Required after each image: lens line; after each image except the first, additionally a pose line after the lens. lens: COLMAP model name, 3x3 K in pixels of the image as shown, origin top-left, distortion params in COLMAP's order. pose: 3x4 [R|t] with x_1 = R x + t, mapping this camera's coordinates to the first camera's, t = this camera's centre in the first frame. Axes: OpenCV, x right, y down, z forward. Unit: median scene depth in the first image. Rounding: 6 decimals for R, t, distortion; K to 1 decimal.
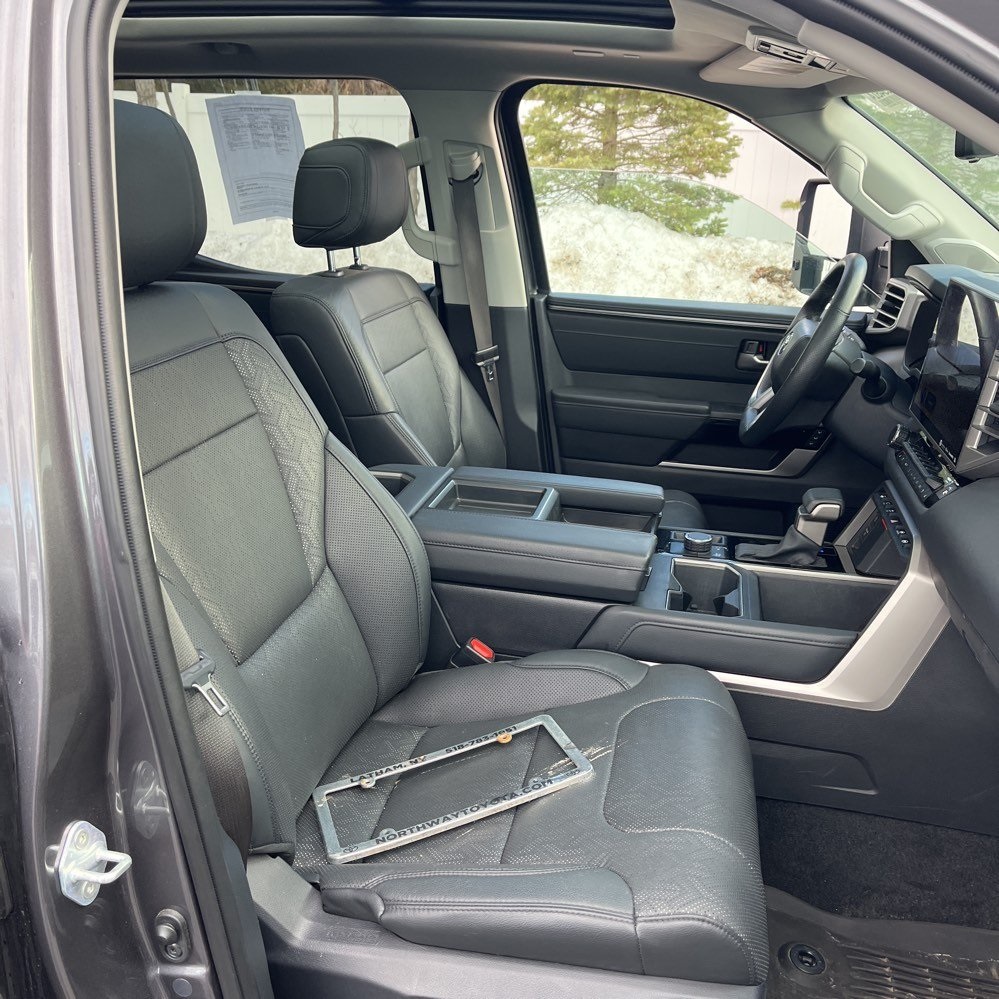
lens RADIAL K [[1010.6, 0, 494.6], [0, 1010.6, 481.2], [0, 0, 1]] dist [0.054753, -0.052372]
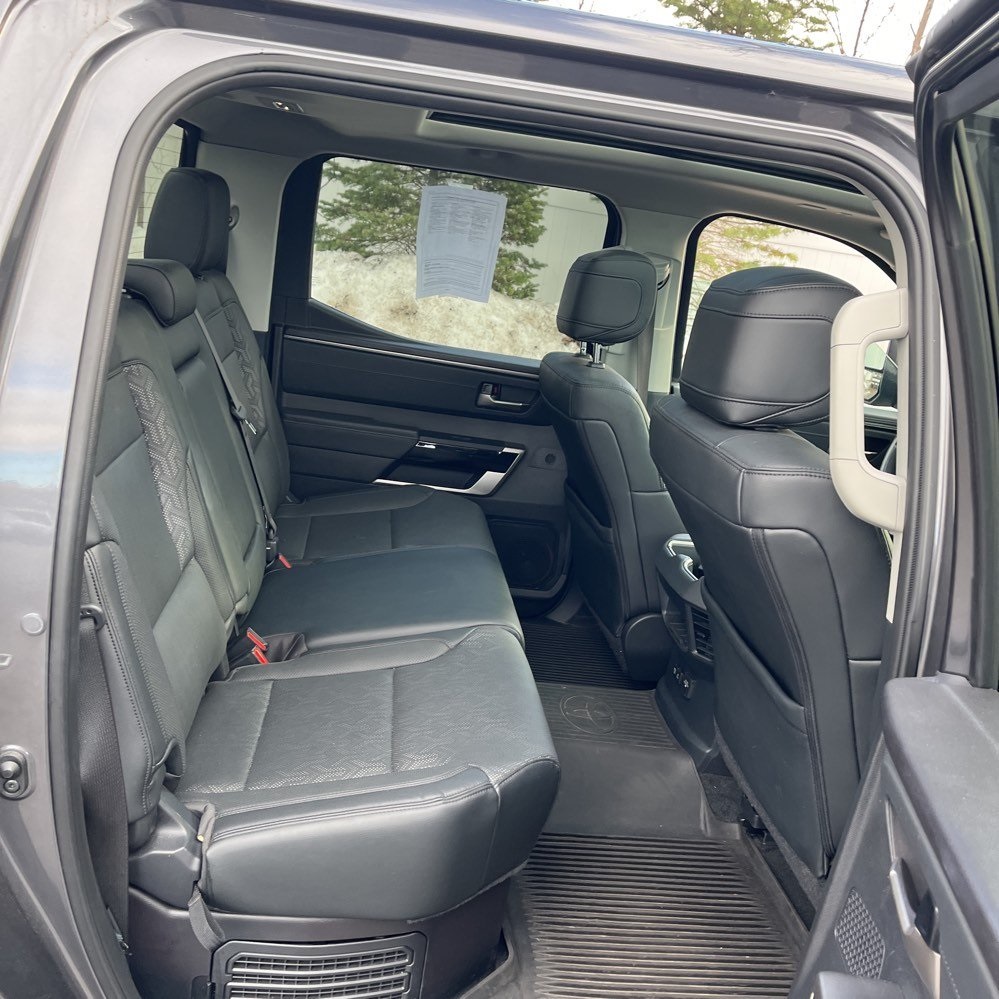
lens RADIAL K [[1010.6, 0, 494.6], [0, 1010.6, 481.2], [0, 0, 1]] dist [0.054753, -0.052372]
pose [[0.943820, 0.033946, 0.328712, -0.177064], [-0.024078, 0.999130, -0.034047, -0.008915], [-0.329582, 0.024219, 0.943816, -0.009786]]
